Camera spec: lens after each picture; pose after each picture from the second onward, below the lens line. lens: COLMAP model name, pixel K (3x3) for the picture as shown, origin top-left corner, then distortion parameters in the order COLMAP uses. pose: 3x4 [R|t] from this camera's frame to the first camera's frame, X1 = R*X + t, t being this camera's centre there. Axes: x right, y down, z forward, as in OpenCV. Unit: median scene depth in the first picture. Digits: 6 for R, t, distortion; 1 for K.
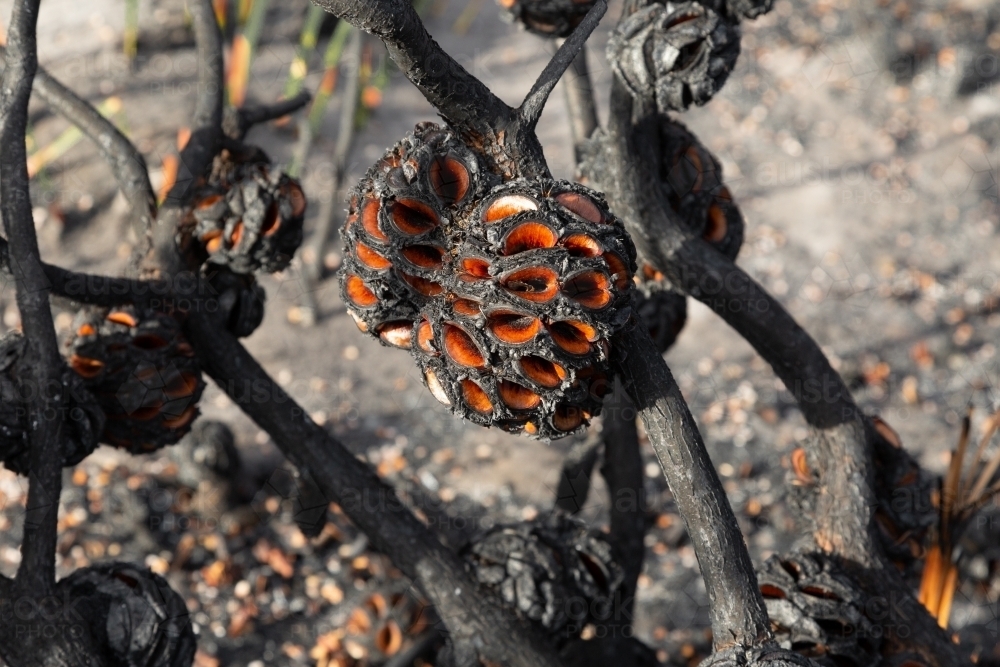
lens RADIAL K [[2904.1, 0, 504.4], [0, 2904.1, 333.5], [0, 0, 1]] dist [0.140573, 0.000000]
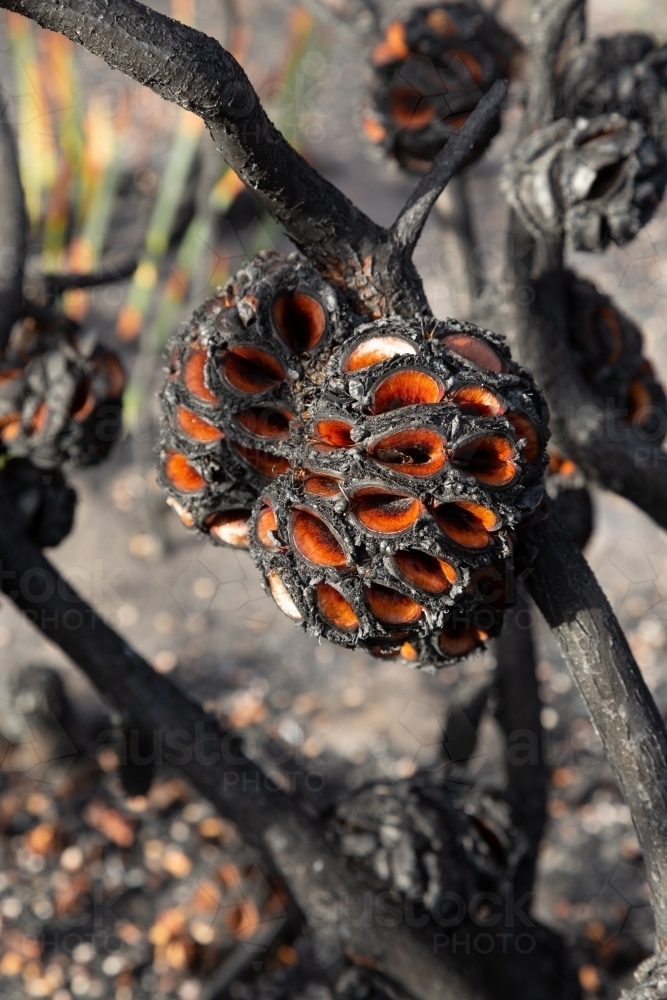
lens RADIAL K [[2904.1, 0, 327.5], [0, 2904.1, 498.9], [0, 0, 1]] dist [0.140573, 0.000000]
pose [[0.999830, -0.006451, -0.017301, 0.000990], [0.005892, 0.999464, -0.032212, 0.015180], [0.017500, 0.032105, 0.999331, 0.217038]]
